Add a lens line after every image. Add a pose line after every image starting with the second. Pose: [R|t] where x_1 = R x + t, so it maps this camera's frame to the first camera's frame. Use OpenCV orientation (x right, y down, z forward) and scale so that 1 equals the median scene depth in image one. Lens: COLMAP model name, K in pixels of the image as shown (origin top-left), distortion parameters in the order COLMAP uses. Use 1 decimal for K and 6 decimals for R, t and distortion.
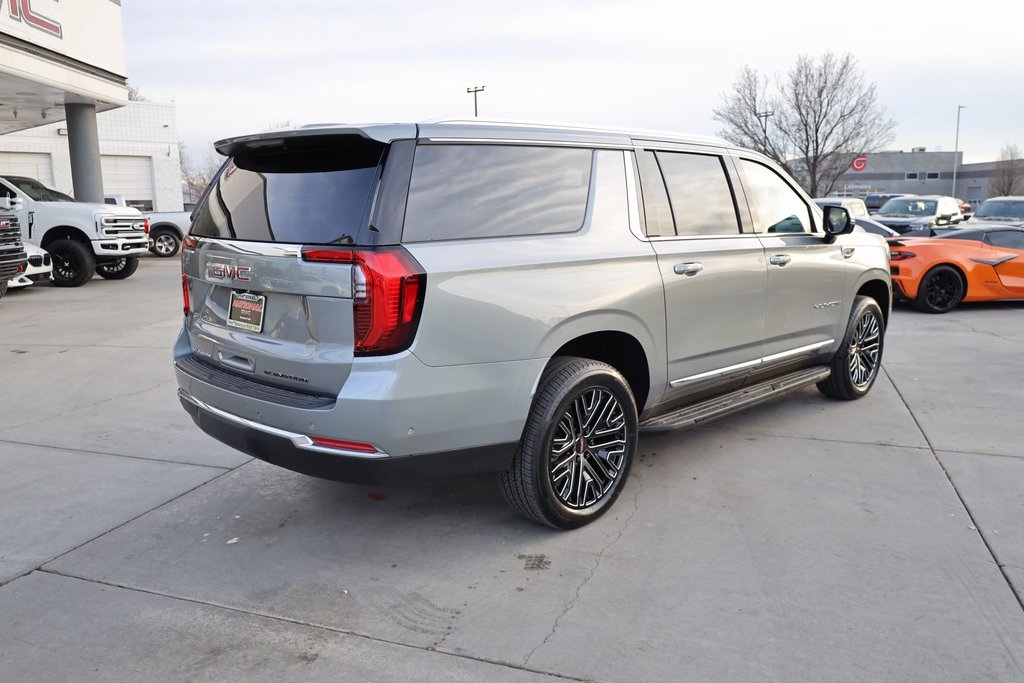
lens RADIAL K [[835.1, 0, 512.0], [0, 835.1, 341.5], [0, 0, 1]] dist [-0.008536, -0.003642]
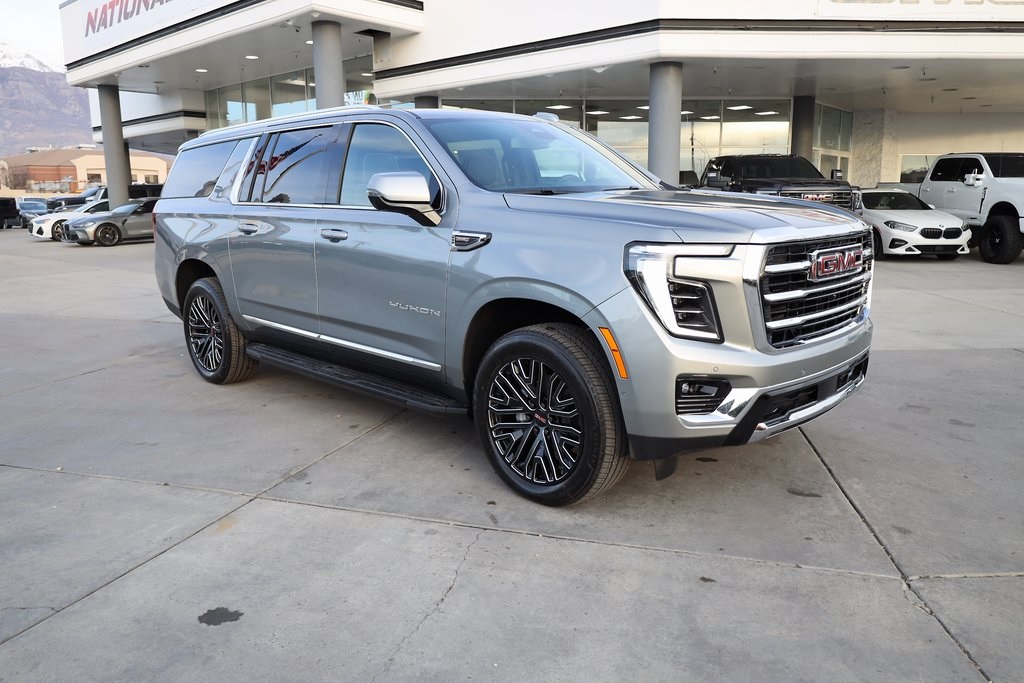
lens RADIAL K [[788.3, 0, 512.0], [0, 788.3, 341.5], [0, 0, 1]] dist [0.001422, 0.001267]
pose [[-0.041983, 0.189673, -0.980949, 0.486694], [-0.156415, 0.968461, 0.193953, -0.075282], [0.986799, 0.161578, -0.010991, 0.505813]]
